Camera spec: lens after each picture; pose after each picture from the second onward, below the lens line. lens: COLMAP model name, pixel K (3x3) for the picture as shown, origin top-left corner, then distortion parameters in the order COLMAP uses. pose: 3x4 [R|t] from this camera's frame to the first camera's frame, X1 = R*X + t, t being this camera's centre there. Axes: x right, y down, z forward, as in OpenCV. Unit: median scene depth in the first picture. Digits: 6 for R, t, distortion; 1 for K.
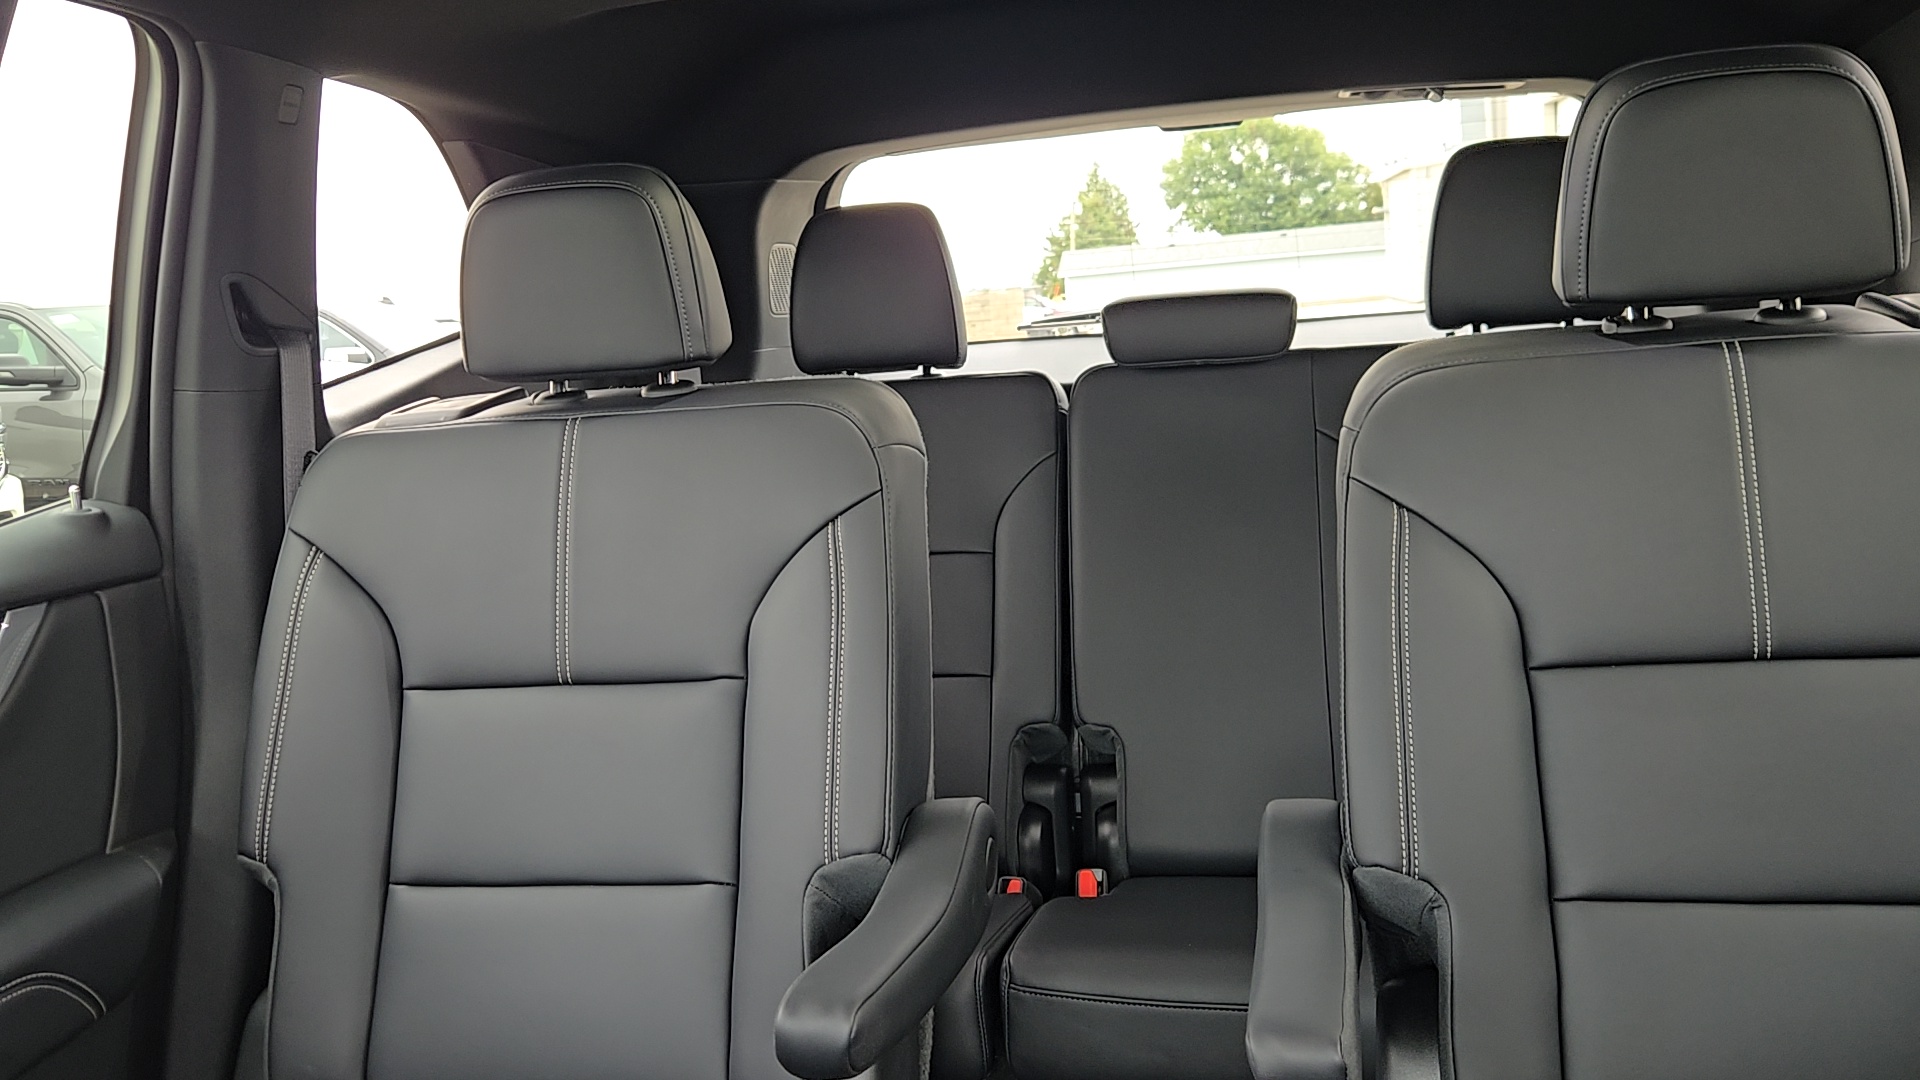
lens RADIAL K [[1594.4, 0, 956.8], [0, 1594.4, 539.3], [0, 0, 1]] dist [0.008126, -0.001115]
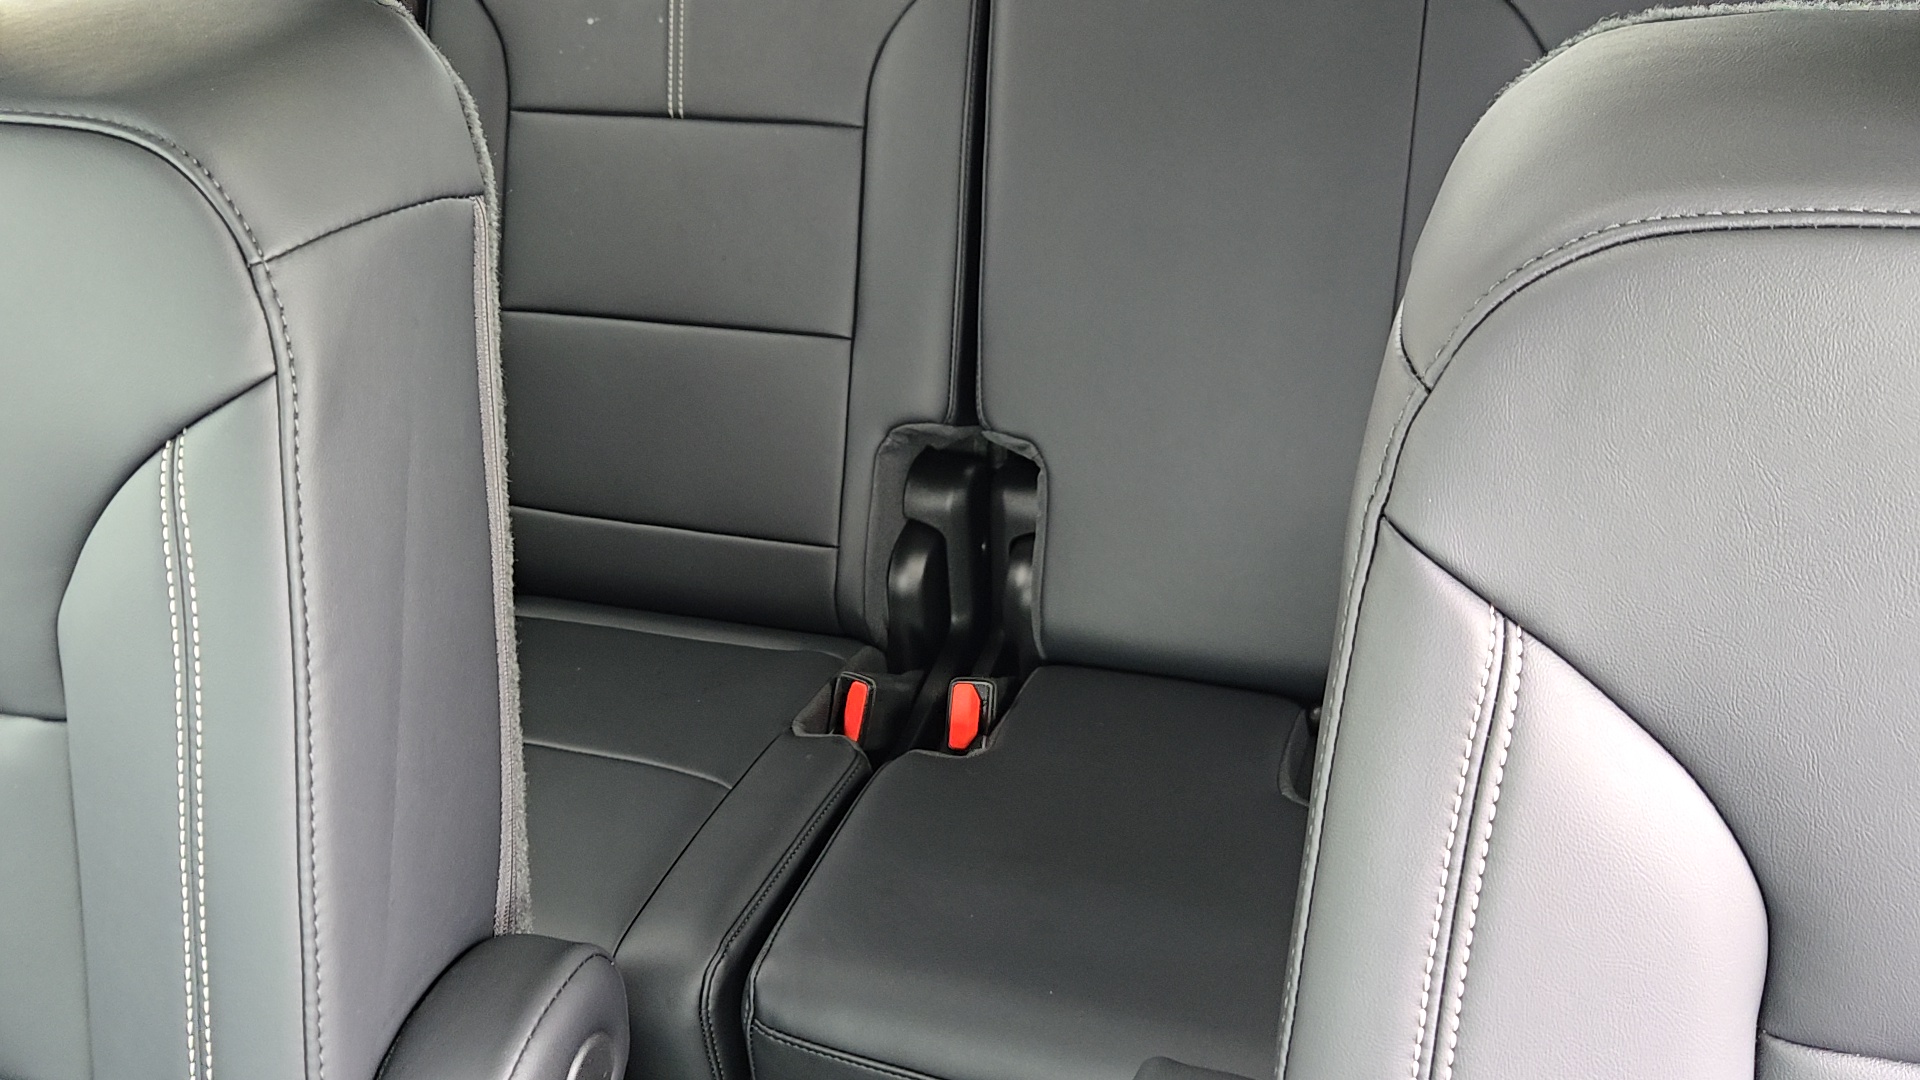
lens RADIAL K [[1594.4, 0, 978.0], [0, 1594.4, 542.1], [0, 0, 1]] dist [0.008126, -0.001115]
pose [[0.997728, 0.051198, -0.043801, 0.145128], [-0.027123, 0.900274, 0.434478, -0.164321], [0.061677, -0.432303, 0.899617, 0.570719]]
